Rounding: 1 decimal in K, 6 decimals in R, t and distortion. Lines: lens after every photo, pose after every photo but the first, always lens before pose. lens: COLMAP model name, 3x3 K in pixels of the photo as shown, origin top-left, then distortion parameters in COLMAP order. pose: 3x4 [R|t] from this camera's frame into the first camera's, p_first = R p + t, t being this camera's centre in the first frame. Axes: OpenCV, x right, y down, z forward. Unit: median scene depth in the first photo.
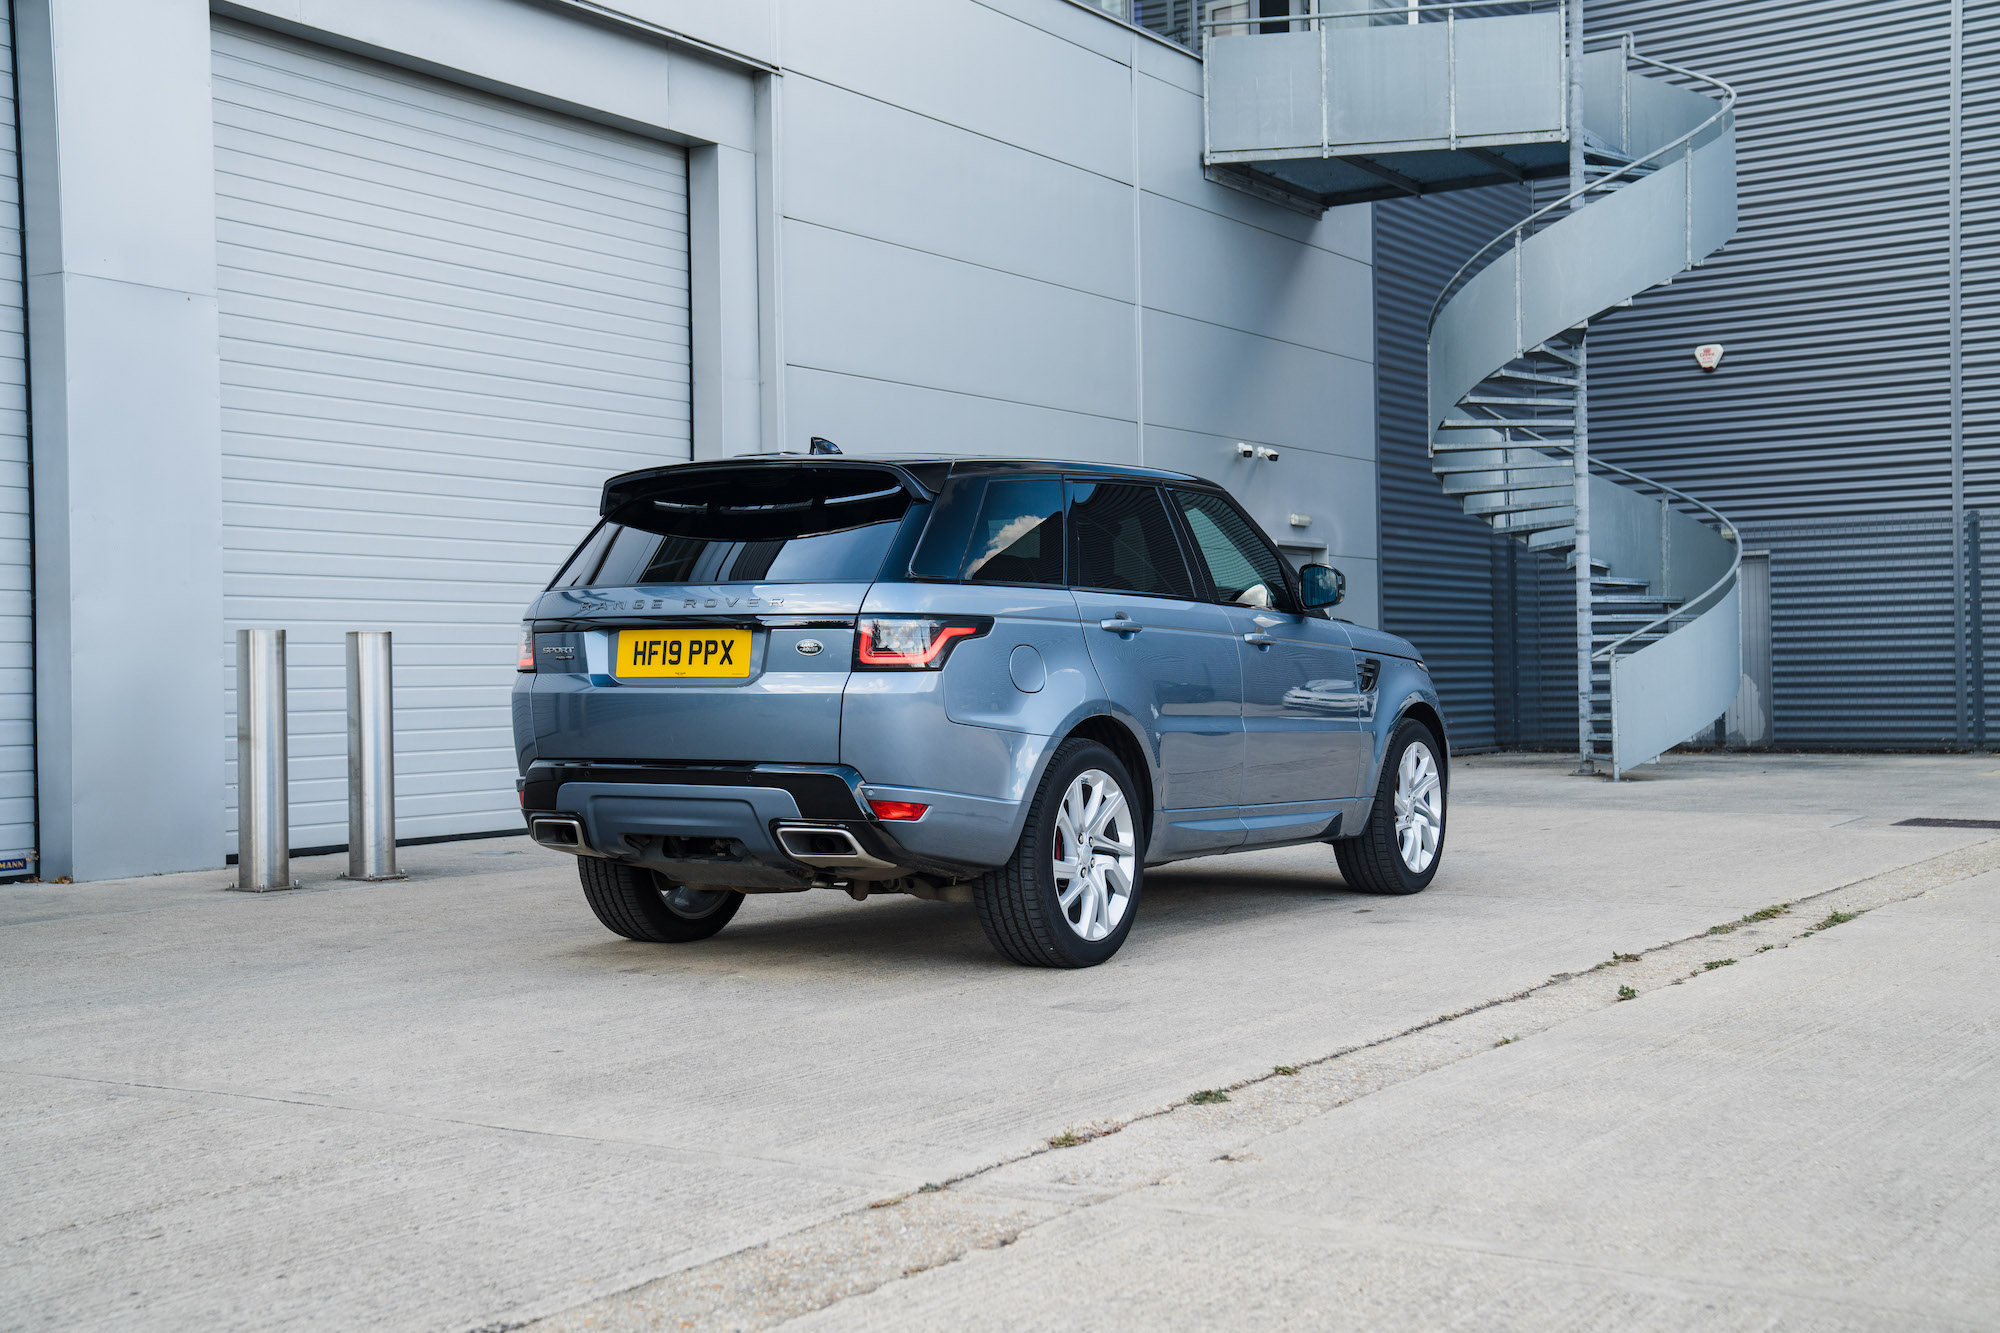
lens RADIAL K [[2362.3, 0, 1000.0], [0, 2362.3, 666.5], [0, 0, 1]] dist [0.109600, 0.013723]
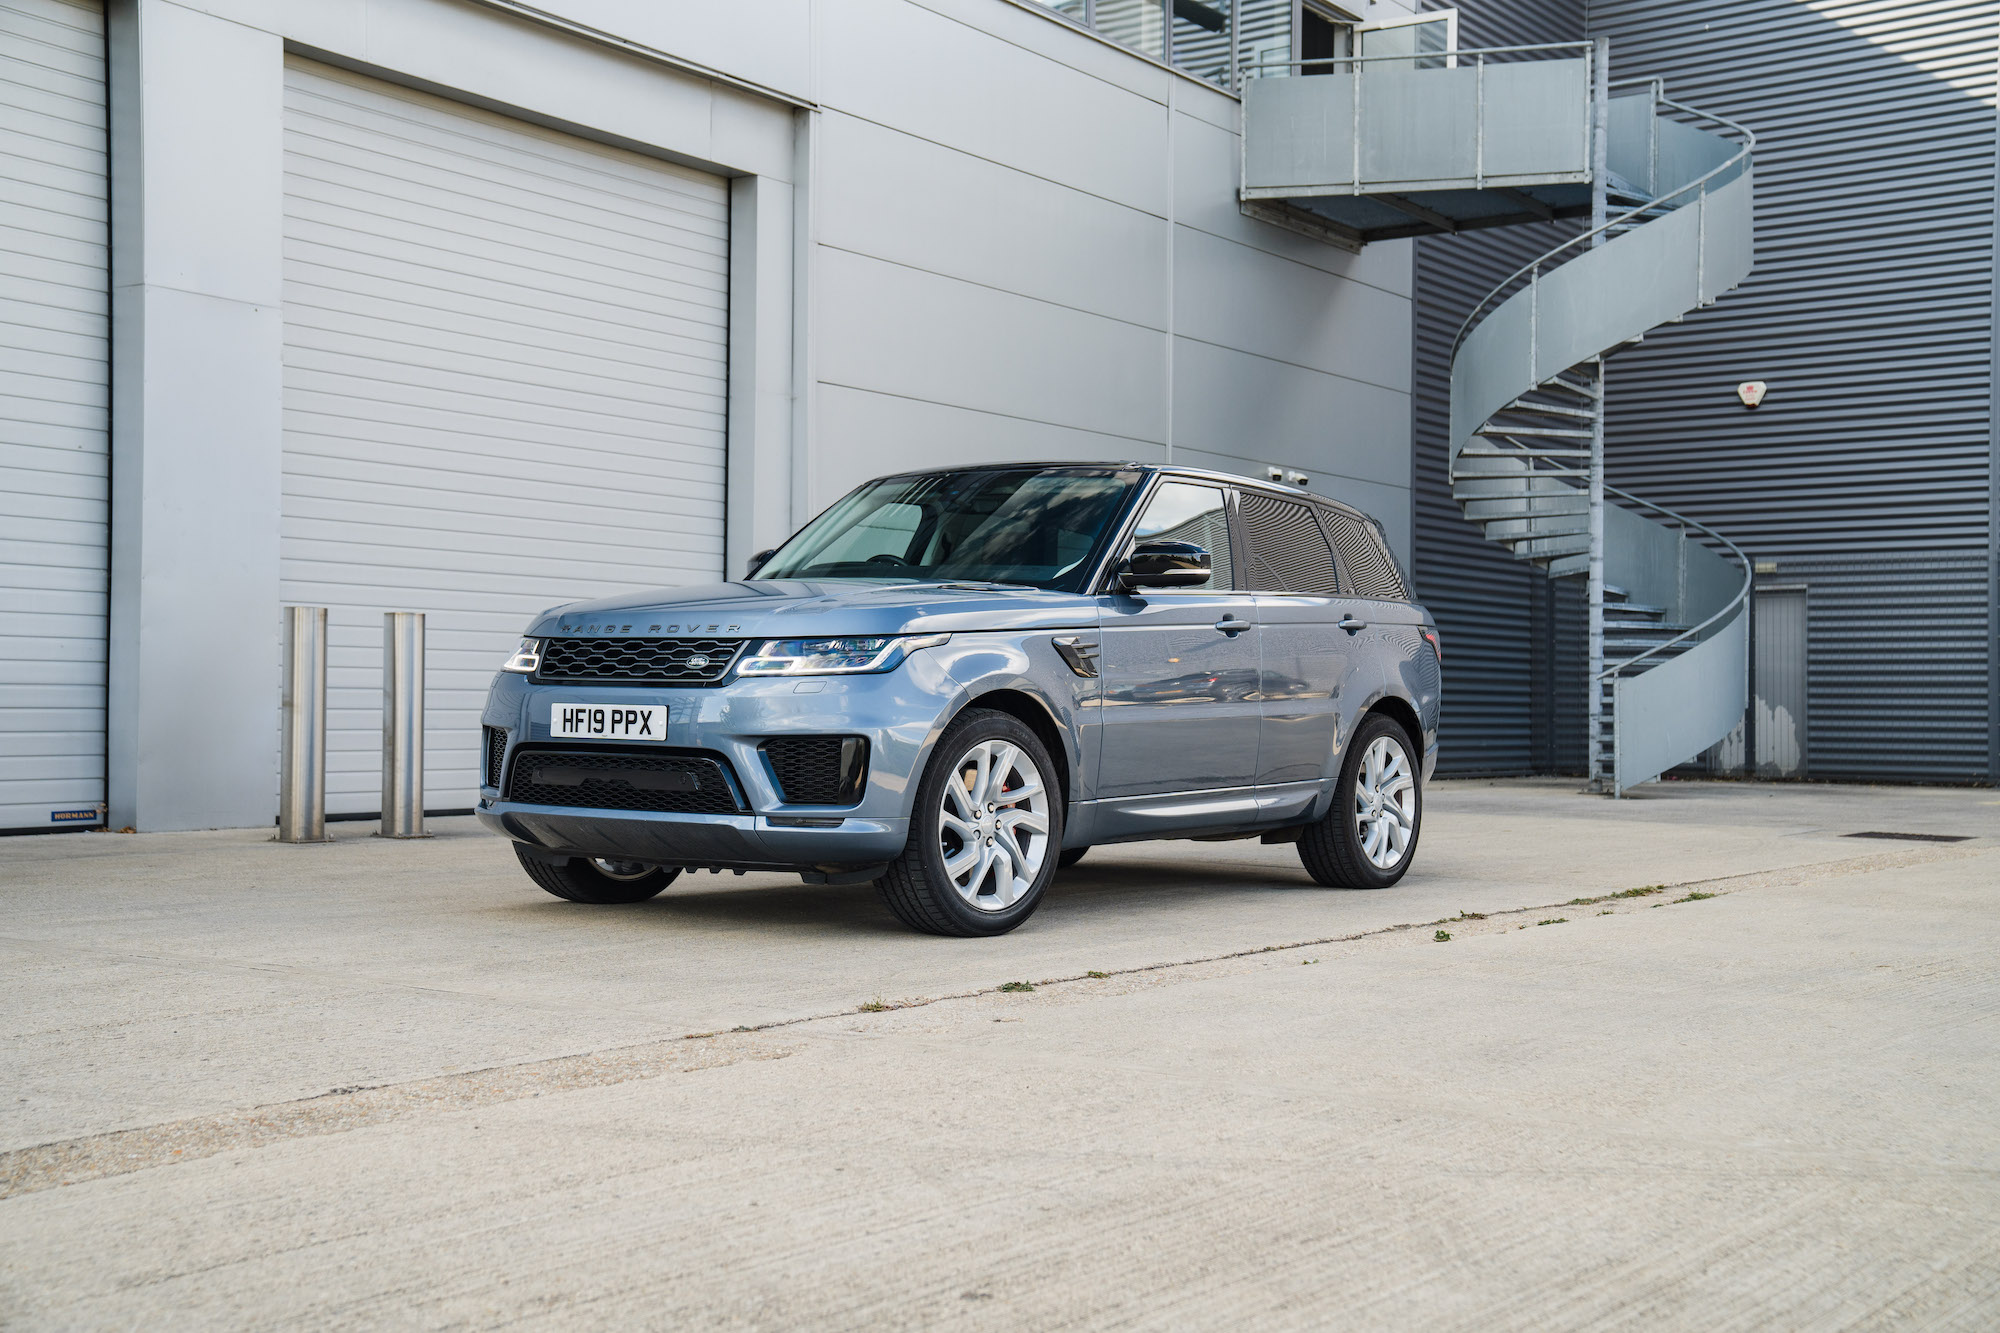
lens RADIAL K [[2372.4, 0, 993.2], [0, 2372.4, 672.2], [0, 0, 1]] dist [0.114384, 0.018856]
pose [[0.998526, 0.024336, -0.048510, 0.034283], [-0.024823, 0.999647, -0.009463, 0.009106], [0.048263, 0.010654, 0.998778, -0.051687]]
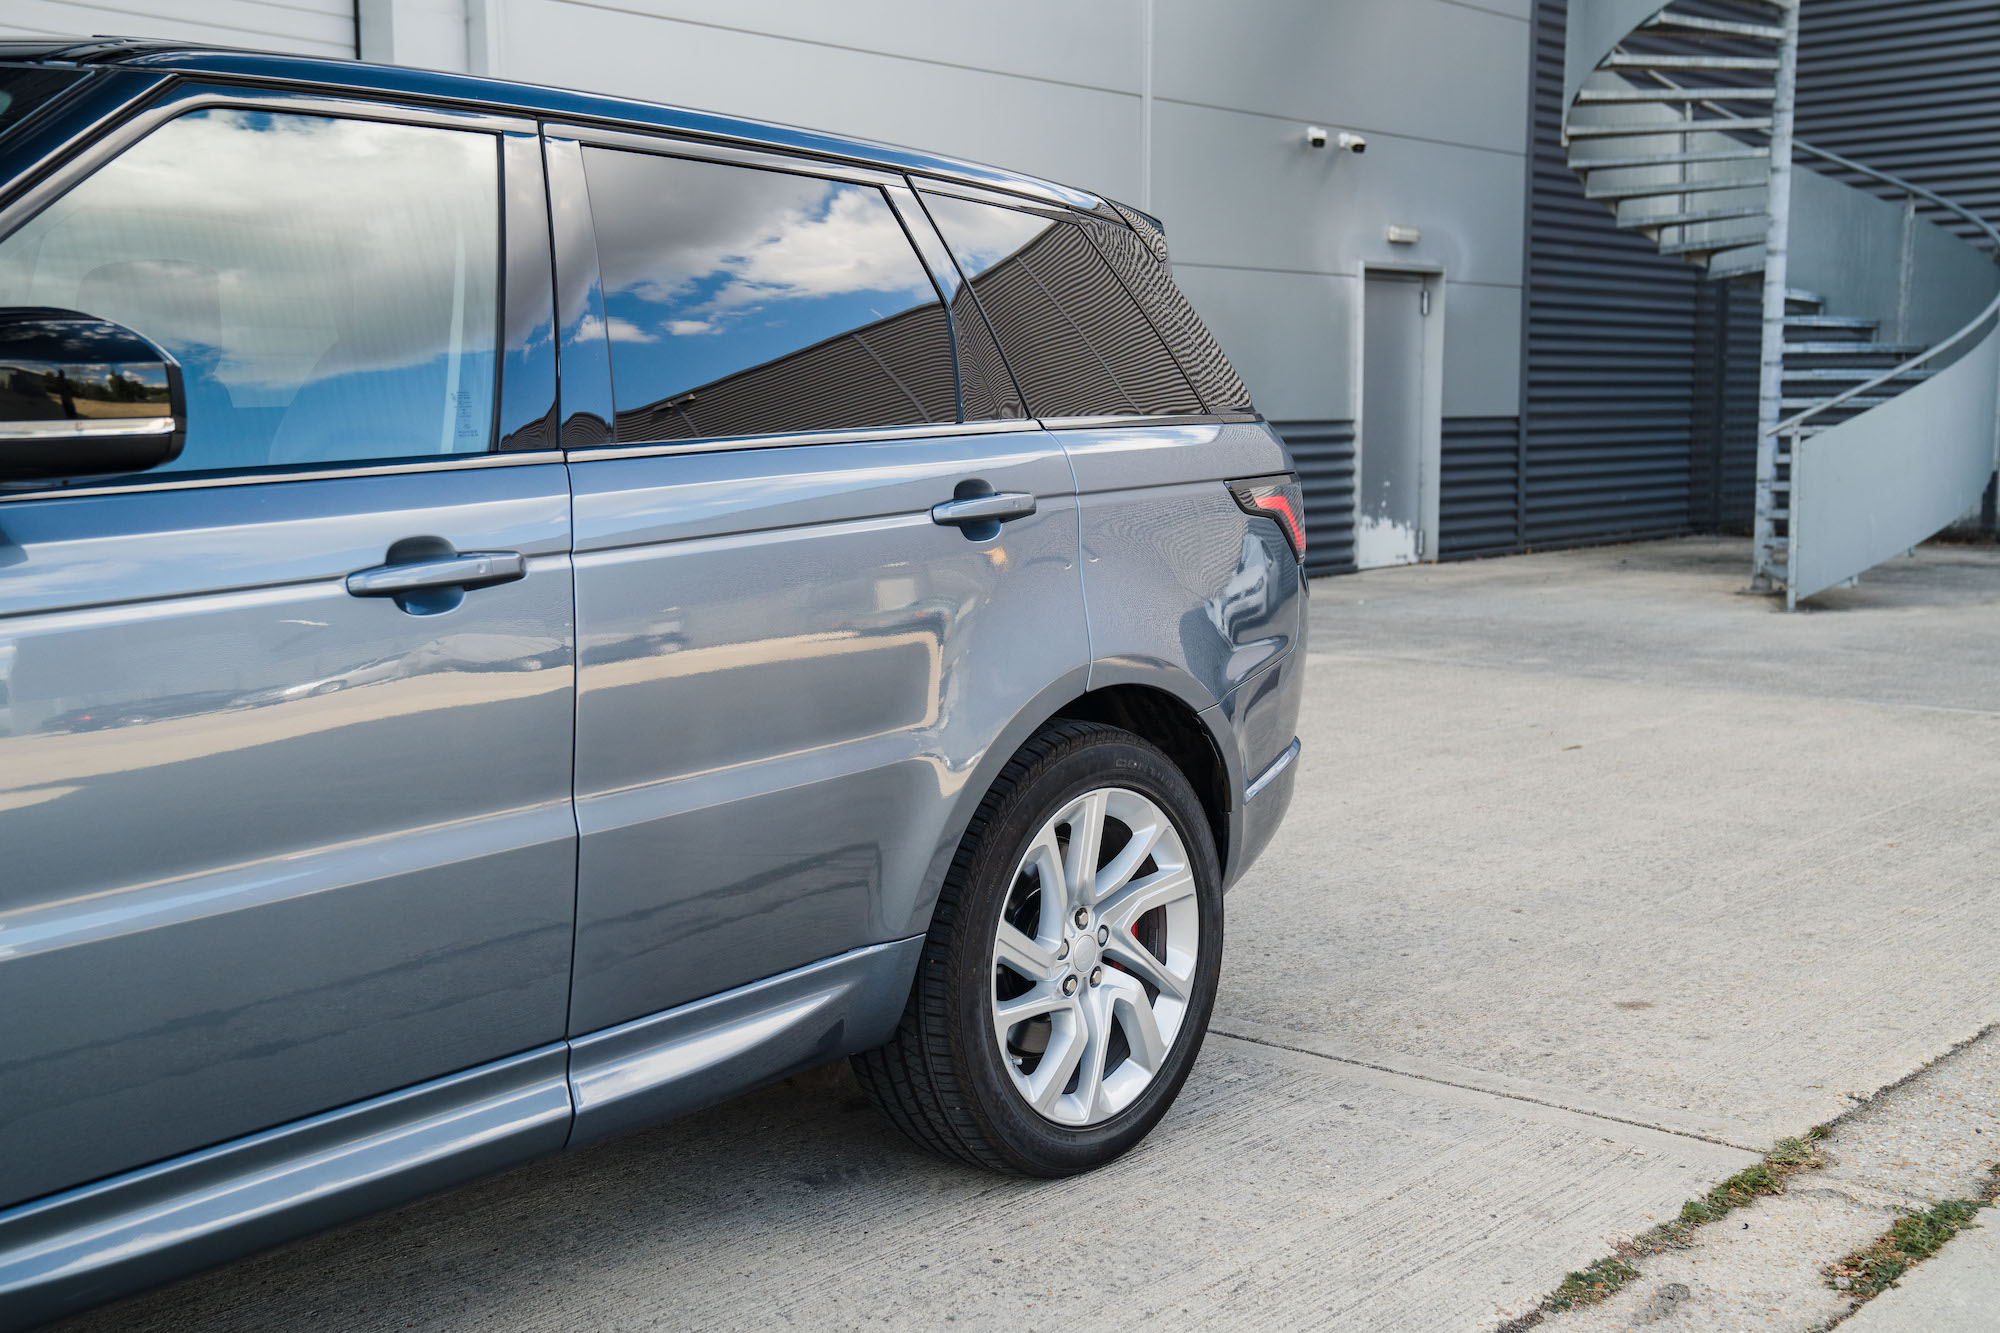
lens RADIAL K [[2321.6, 0, 988.8], [0, 2321.6, 662.6], [0, 0, 1]] dist [0.054418, 0.200924]
pose [[0.990898, 0.031092, -0.130976, 0.107435], [-0.014977, 0.992384, 0.122268, -0.017058], [0.133780, -0.119194, 0.983817, 0.263424]]
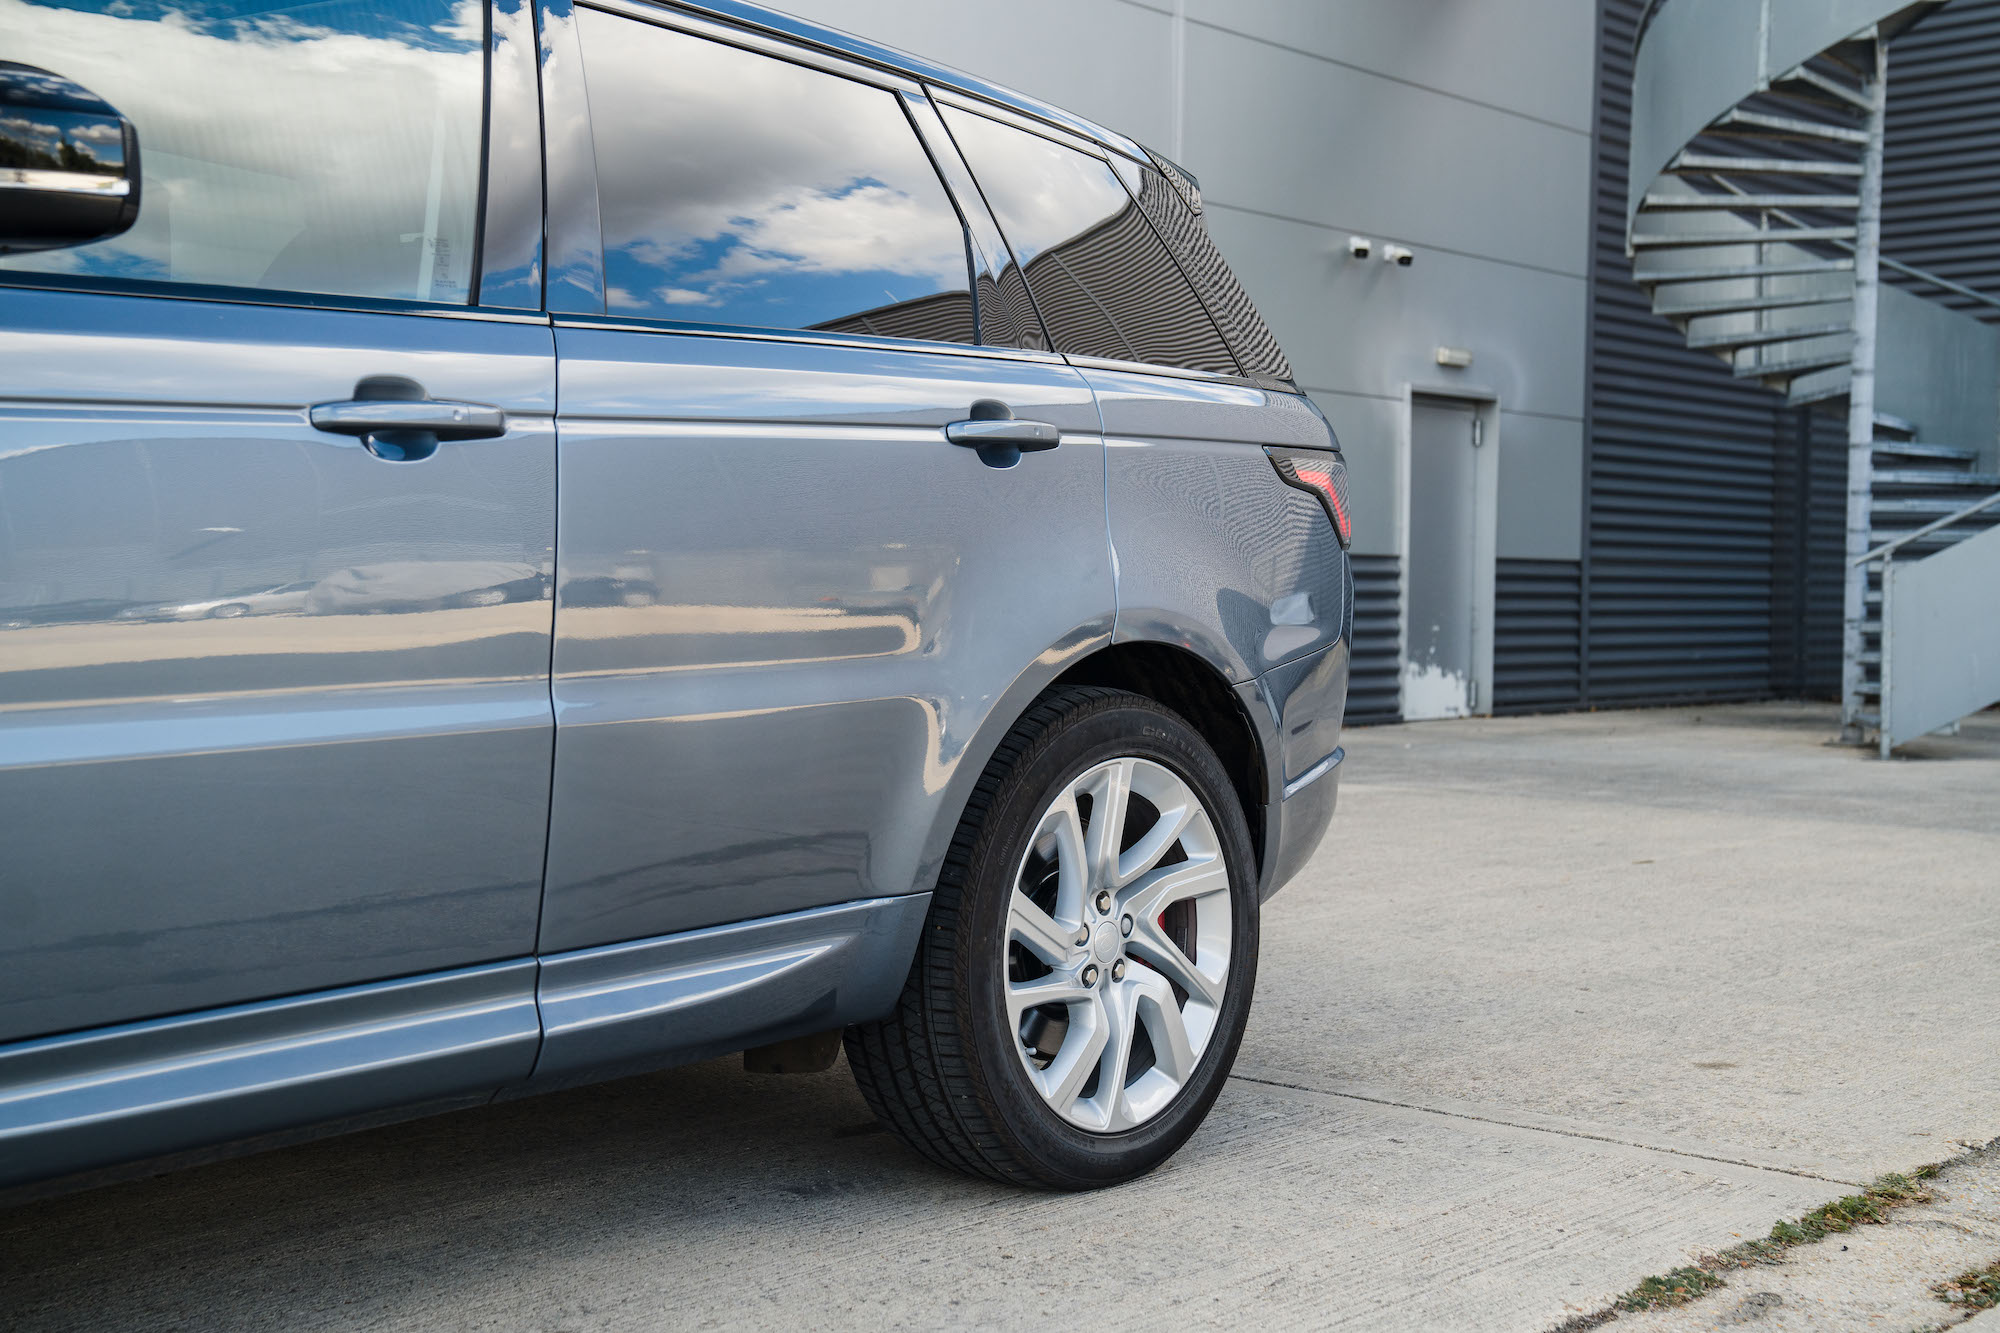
lens RADIAL K [[2567.8, 0, 1004.8], [0, 2567.8, 678.6], [0, 0, 1]] dist [0.092619, 0.303949]
pose [[0.991011, 0.034112, -0.129360, 0.107550], [-0.028524, 0.998588, 0.044813, 0.001840], [0.130706, -0.040720, 0.990585, 0.259889]]
